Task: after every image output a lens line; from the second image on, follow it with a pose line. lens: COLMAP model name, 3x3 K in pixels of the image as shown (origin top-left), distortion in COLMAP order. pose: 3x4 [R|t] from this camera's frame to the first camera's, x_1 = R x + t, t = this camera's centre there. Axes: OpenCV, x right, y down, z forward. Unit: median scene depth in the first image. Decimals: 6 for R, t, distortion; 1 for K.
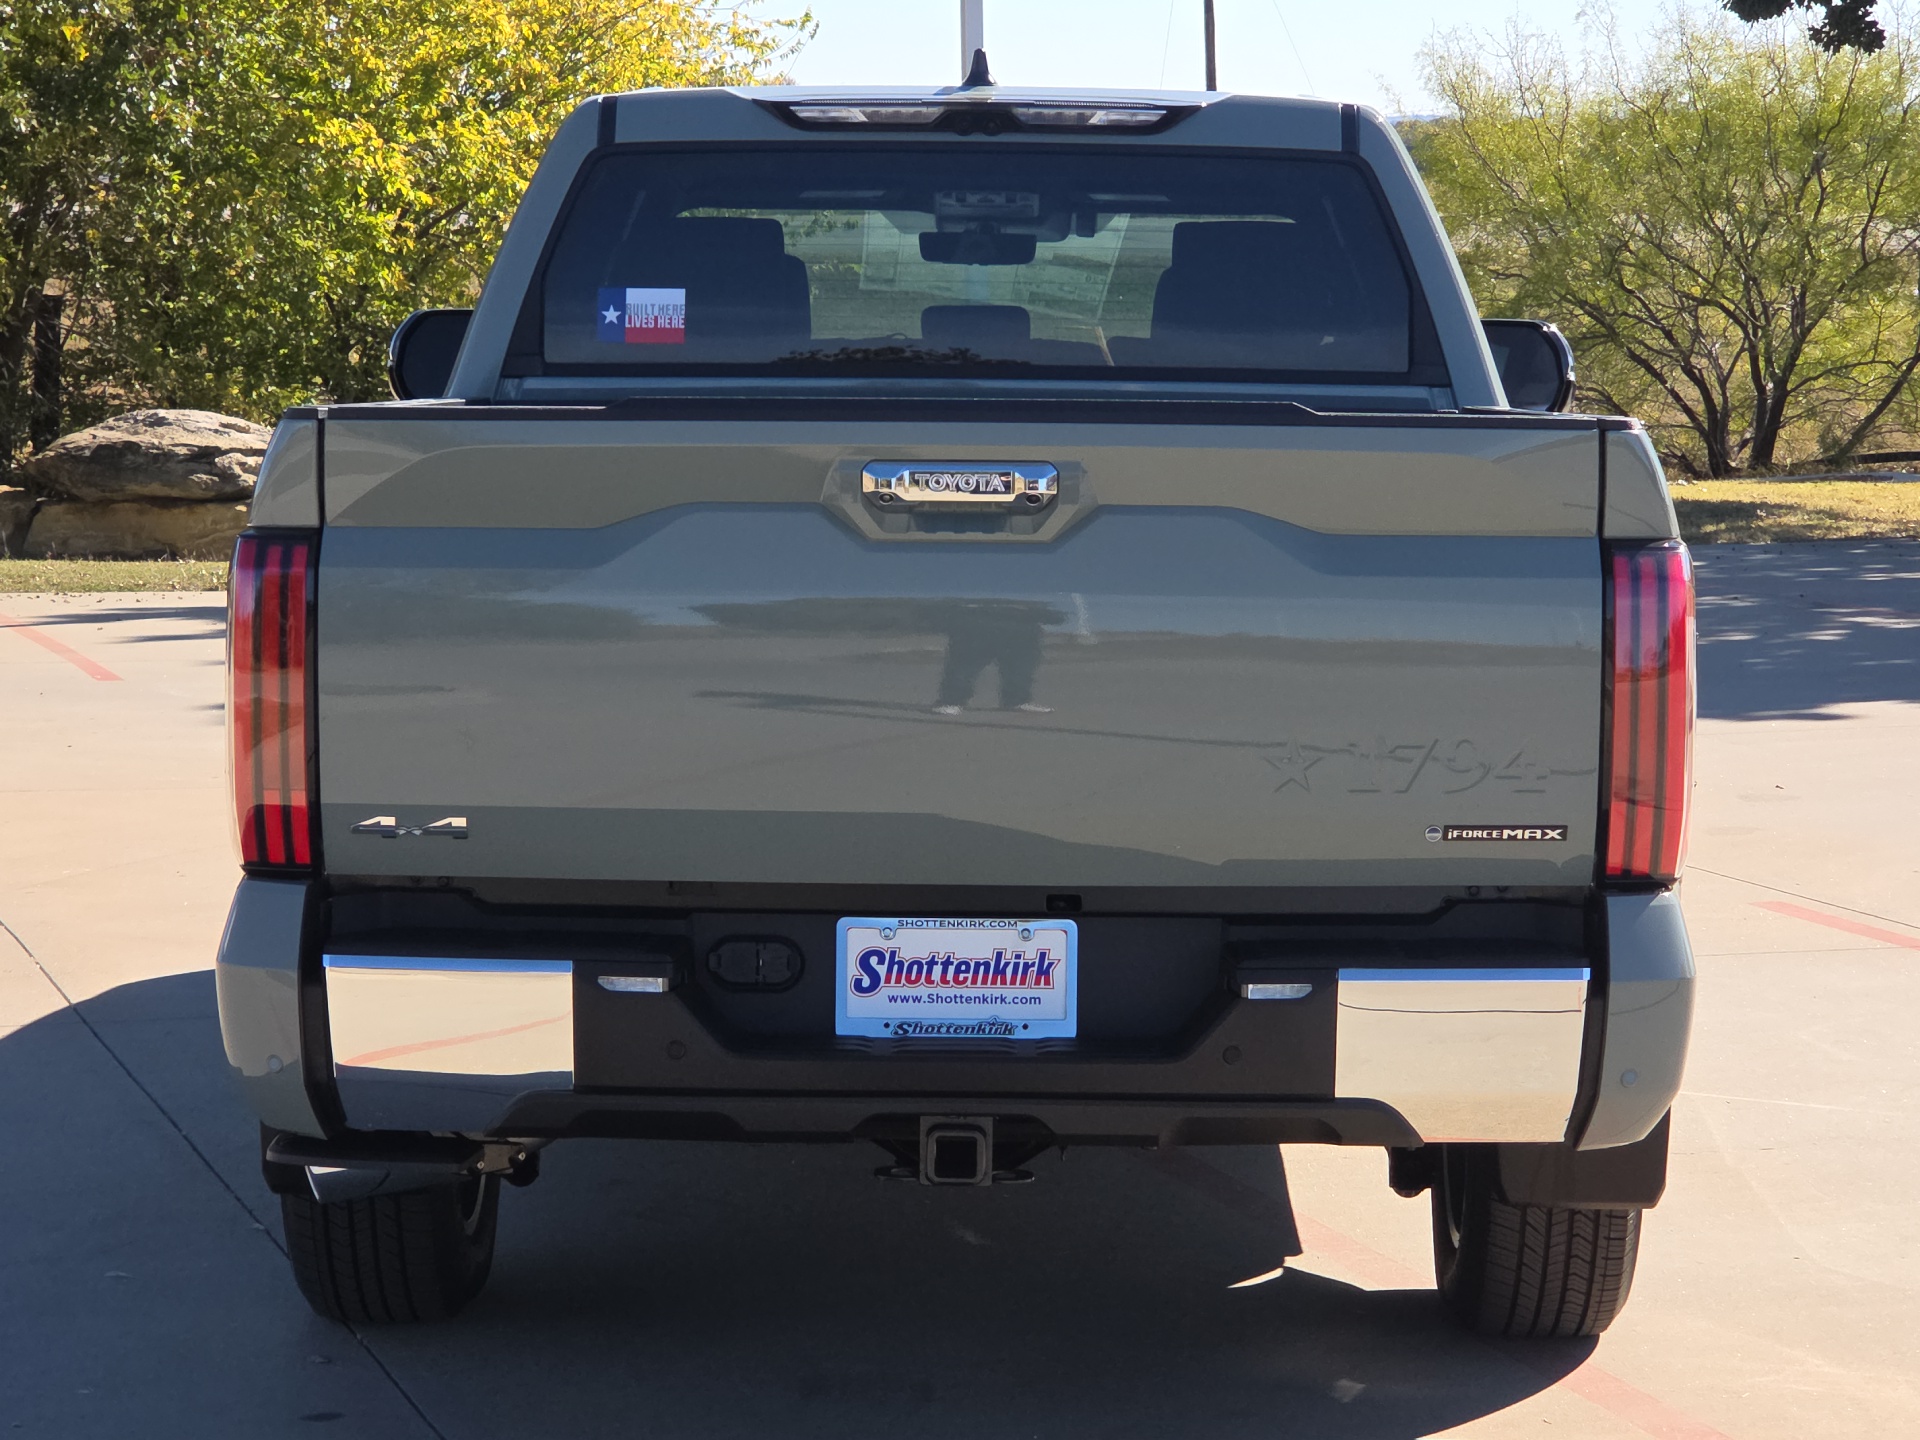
lens RADIAL K [[4747.1, 0, 959.1], [0, 4747.1, 718.3], [0, 0, 1]] dist [-0.493813, 0.000000]
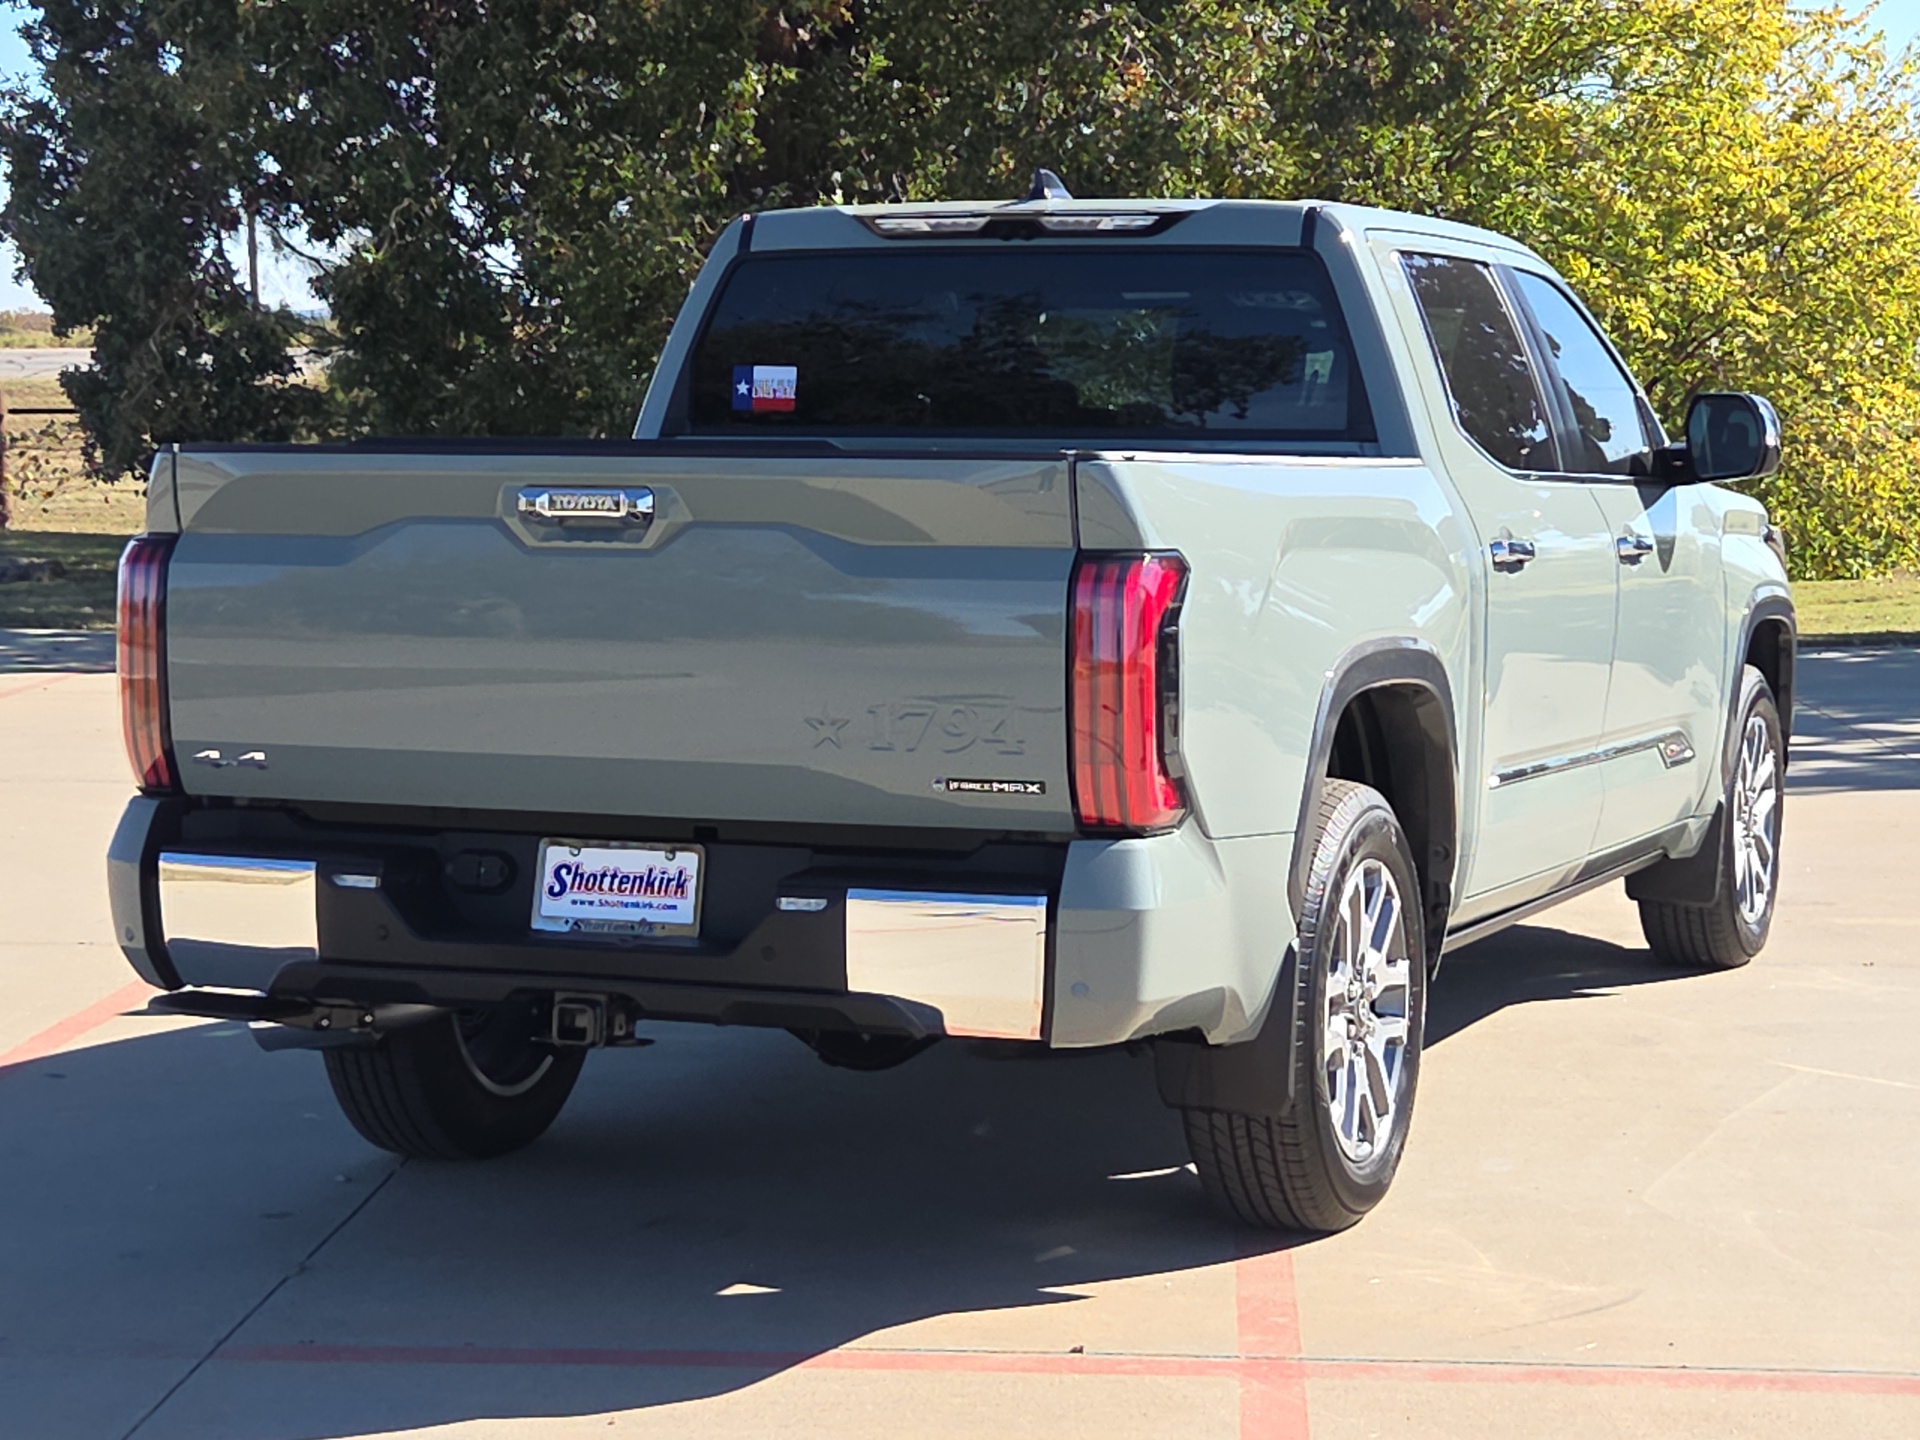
lens RADIAL K [[3972.6, 0, 964.9], [0, 3972.6, 705.4], [0, 0, 1]] dist [0.199760, 0.000000]
pose [[0.934245, 0.020927, -0.356019, 0.475356], [-0.027095, 0.999557, -0.012347, 0.016058], [0.355602, 0.021182, 0.934397, 0.018830]]
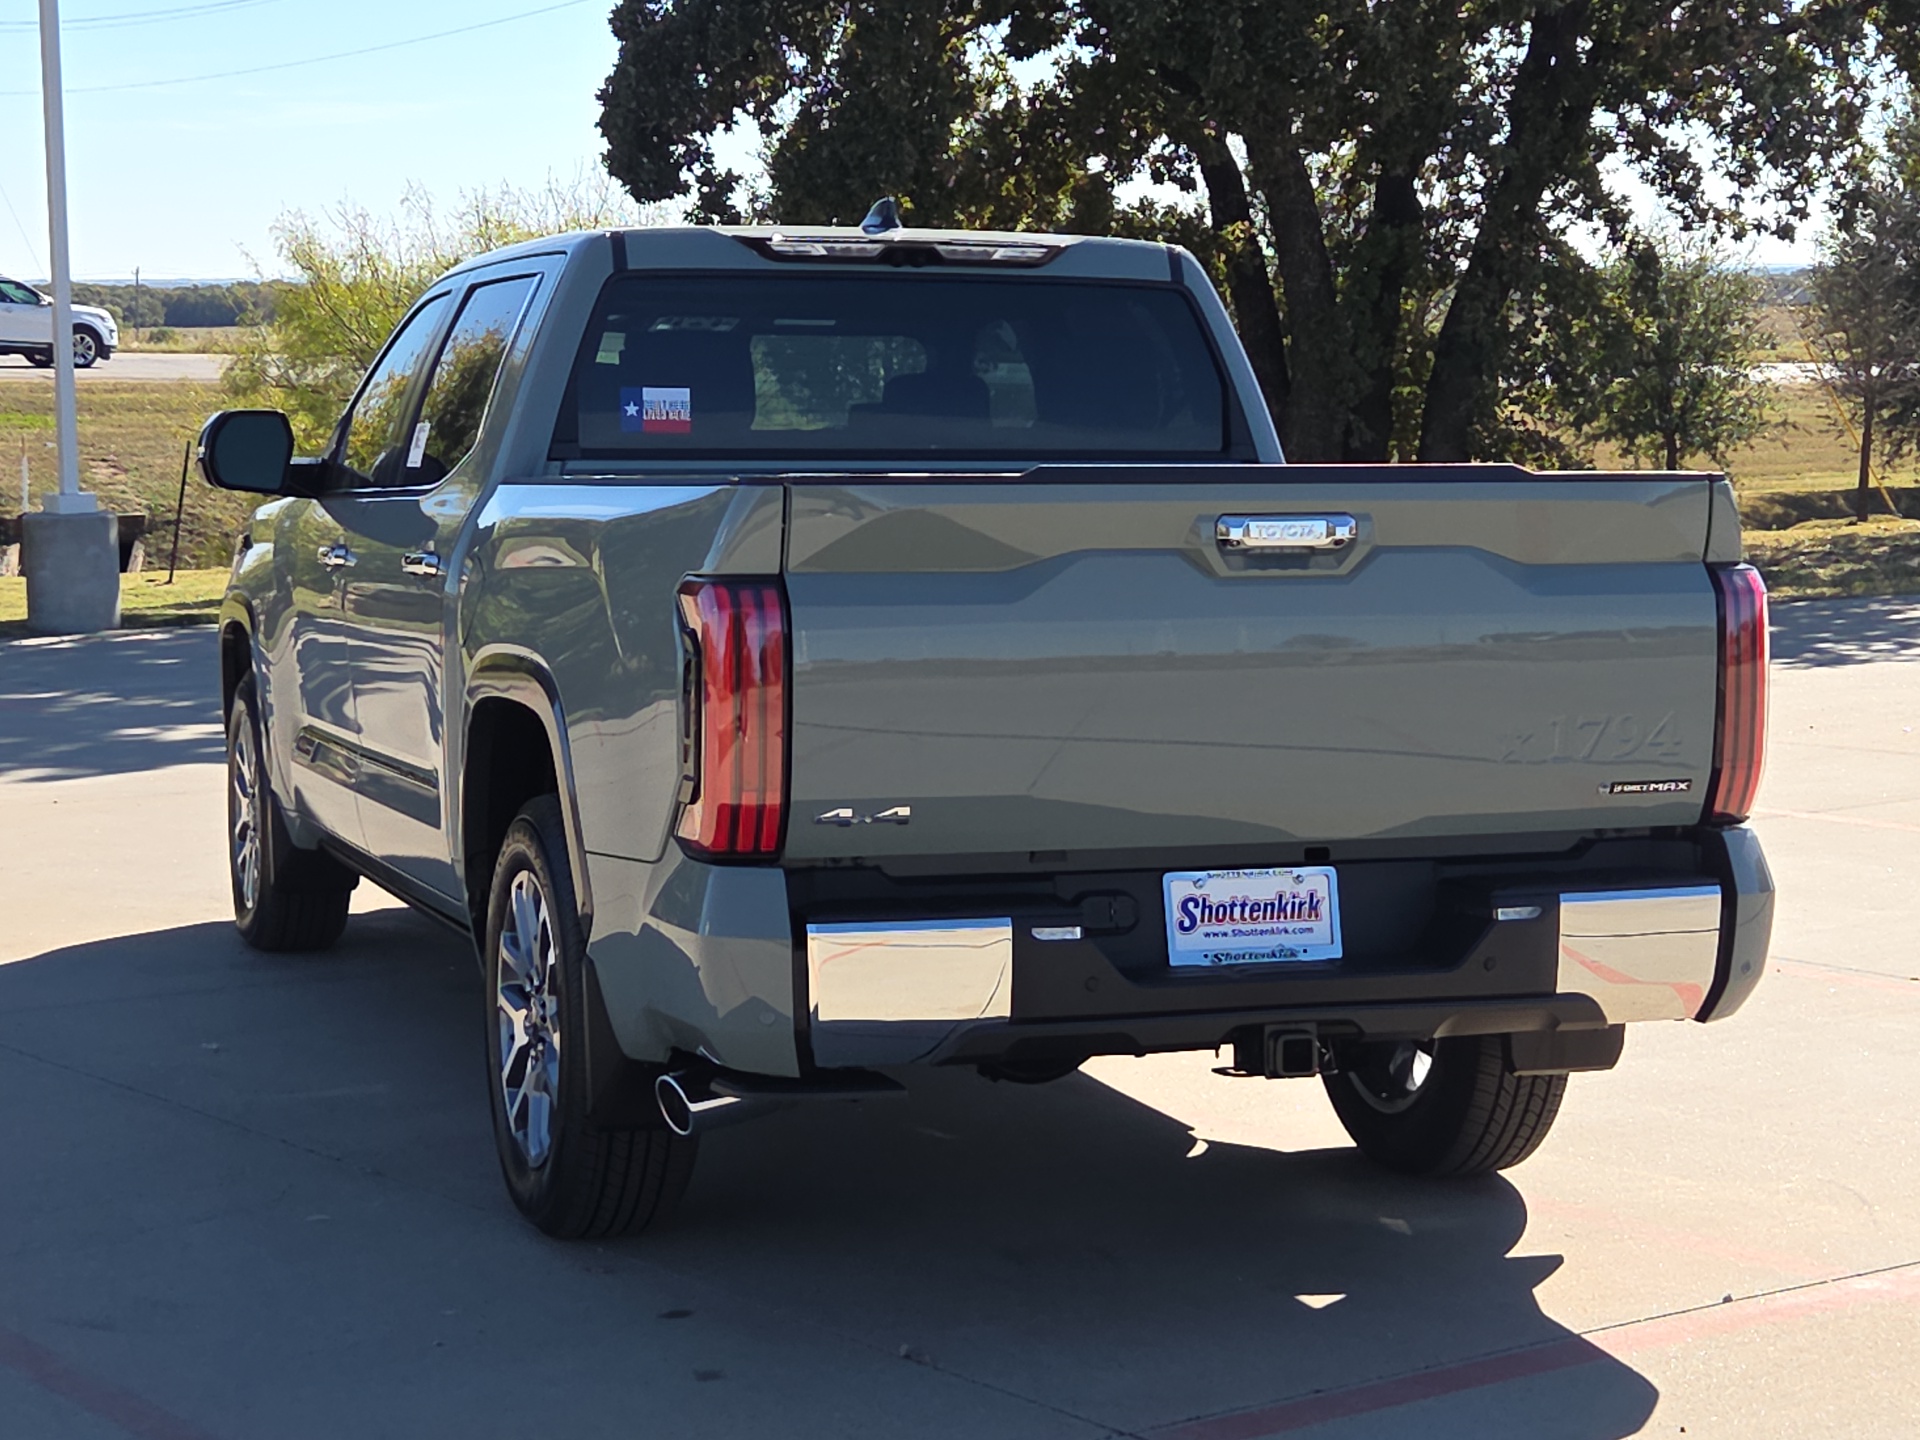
lens RADIAL K [[3514.9, 0, 975.0], [0, 3514.9, 715.3], [0, 0, 1]] dist [0.214647, 0.000000]
pose [[0.938290, -0.032932, 0.344279, -0.401045], [0.035198, 0.999380, -0.000333, -0.002066], [-0.344055, 0.012430, 0.938867, 0.127623]]
